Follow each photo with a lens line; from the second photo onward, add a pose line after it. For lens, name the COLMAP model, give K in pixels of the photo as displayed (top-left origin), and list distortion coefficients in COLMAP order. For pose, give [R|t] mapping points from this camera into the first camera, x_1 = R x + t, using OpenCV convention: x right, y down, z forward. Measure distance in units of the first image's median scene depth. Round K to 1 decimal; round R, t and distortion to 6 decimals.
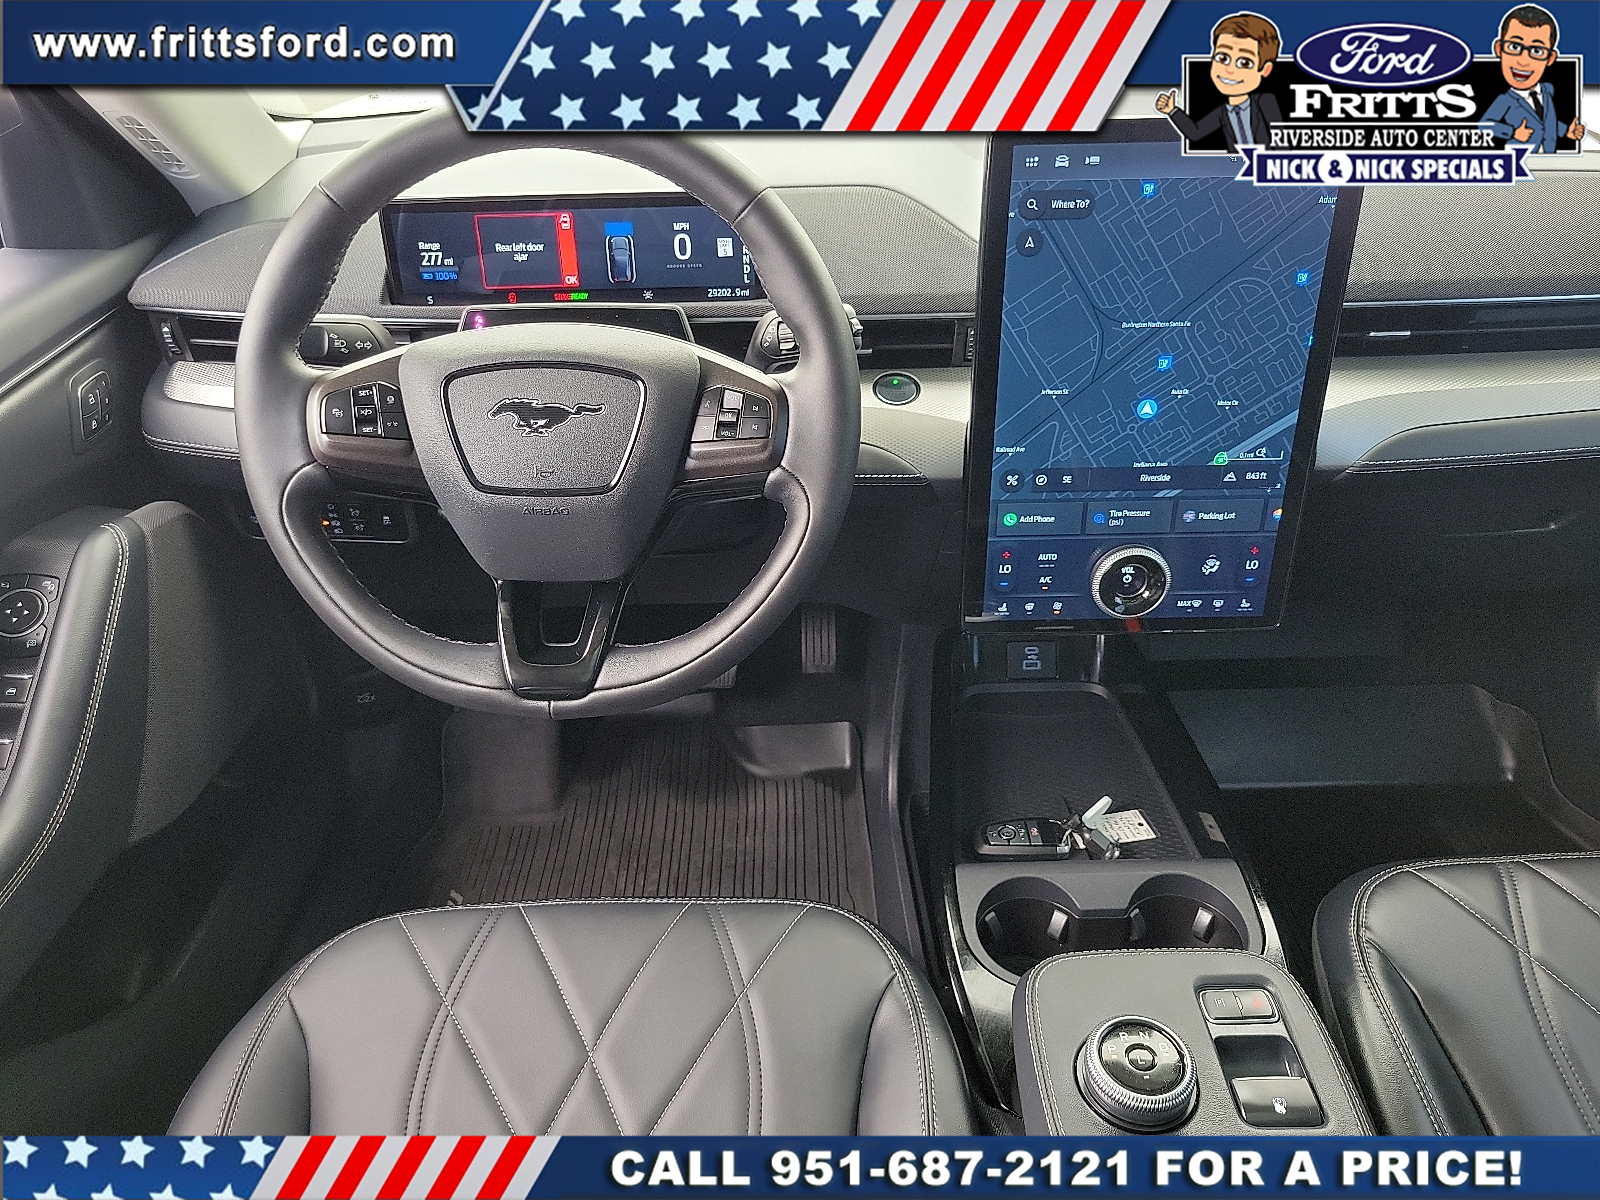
lens RADIAL K [[1272.5, 0, 769.4], [0, 1272.5, 597.5], [0, 0, 1]] dist [0.037009, -0.002739]
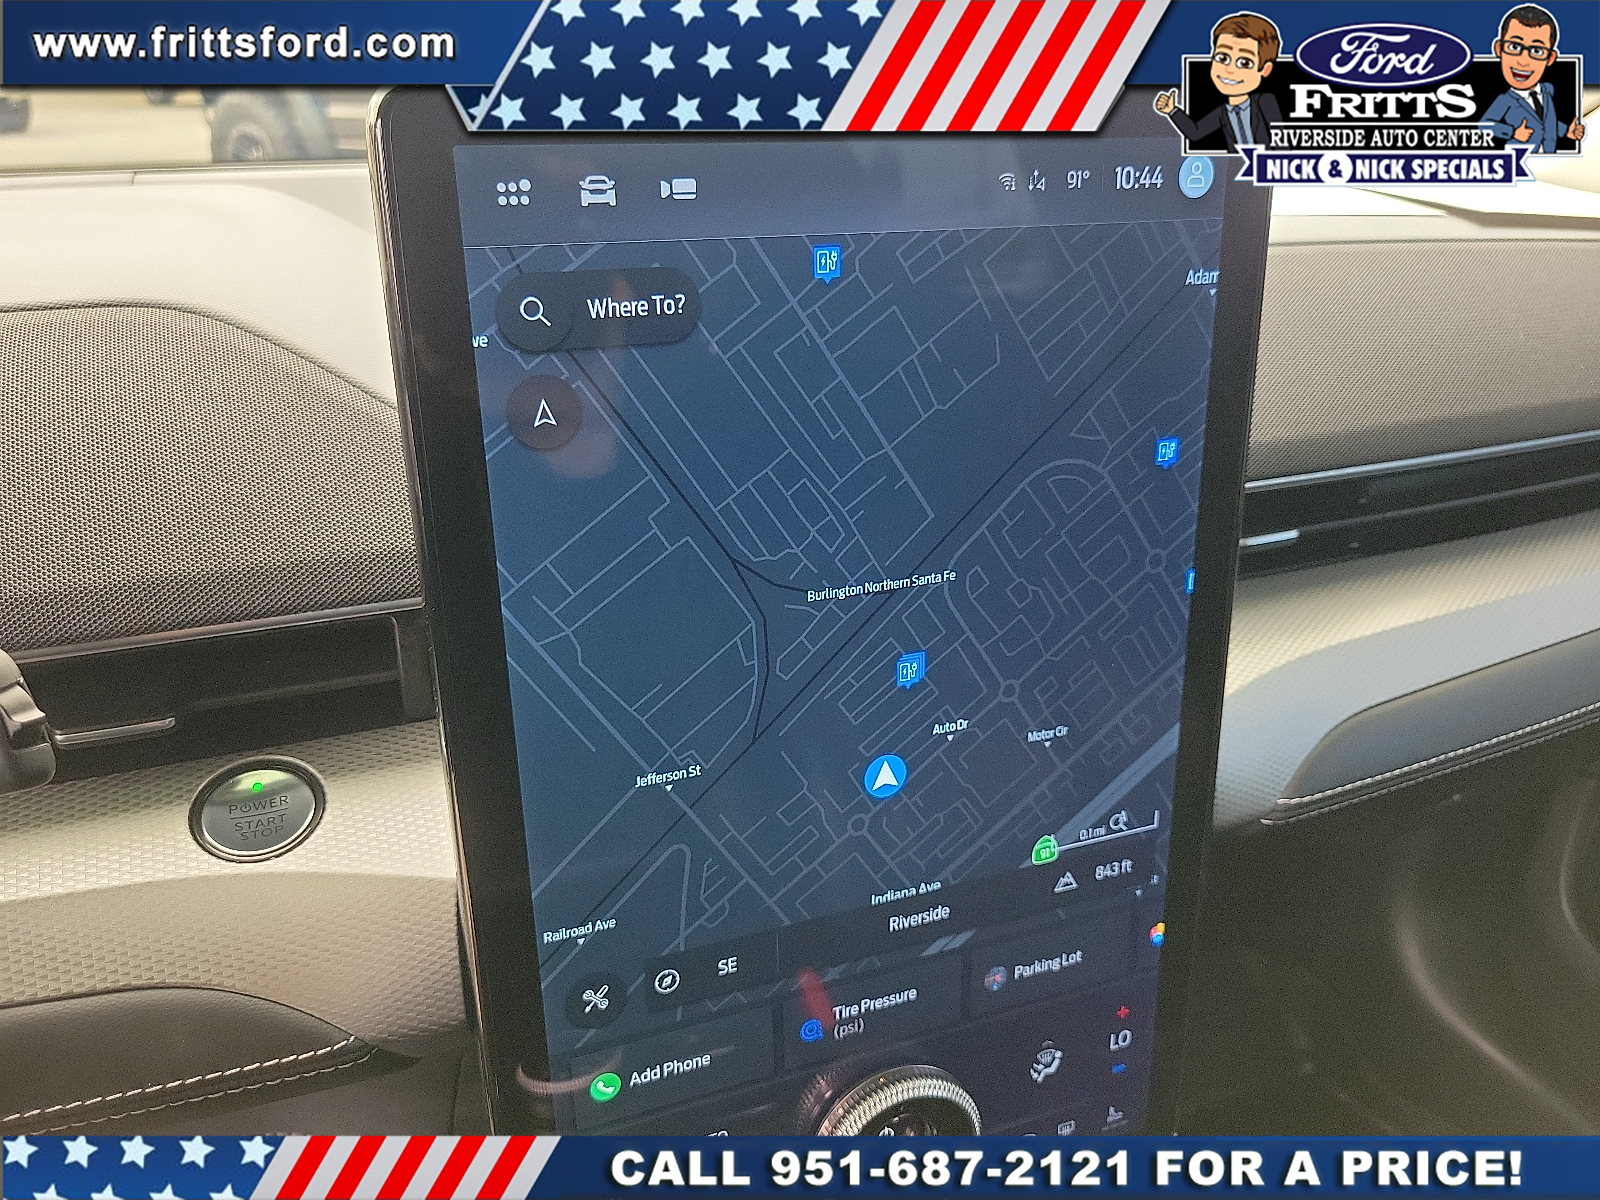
lens RADIAL K [[1236.0, 0, 805.2], [0, 1236.0, 610.9], [0, 0, 1]] dist [0.012964, -0.005830]
pose [[0.928985, -0.125644, 0.348139, 0.134978], [0.162701, 0.983490, -0.079215, -0.172316], [-0.332438, 0.130232, 0.934090, 0.616678]]
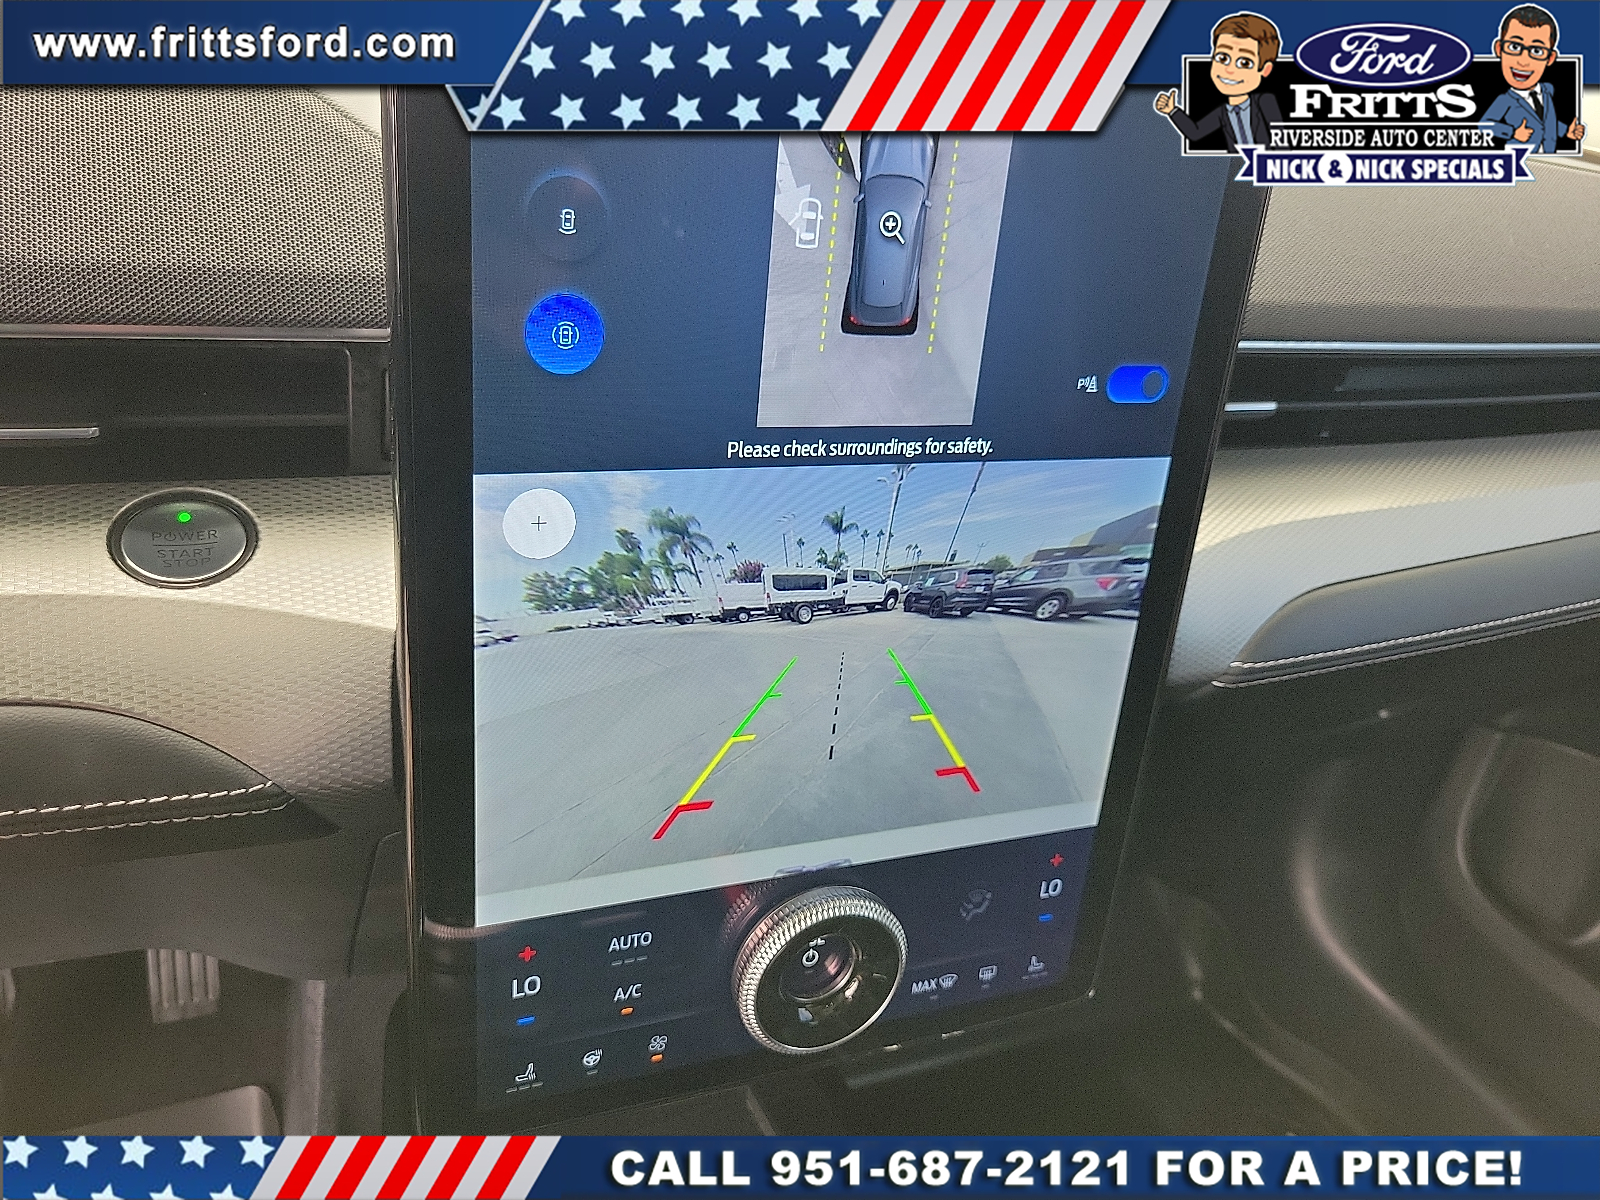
lens RADIAL K [[1236.0, 0, 805.2], [0, 1236.0, 610.9], [0, 0, 1]] dist [0.012964, -0.005830]
pose [[0.913951, -0.052191, 0.402454, 0.122250], [0.072277, 0.996775, -0.034874, -0.123656], [-0.399335, 0.060962, 0.914776, 0.641899]]
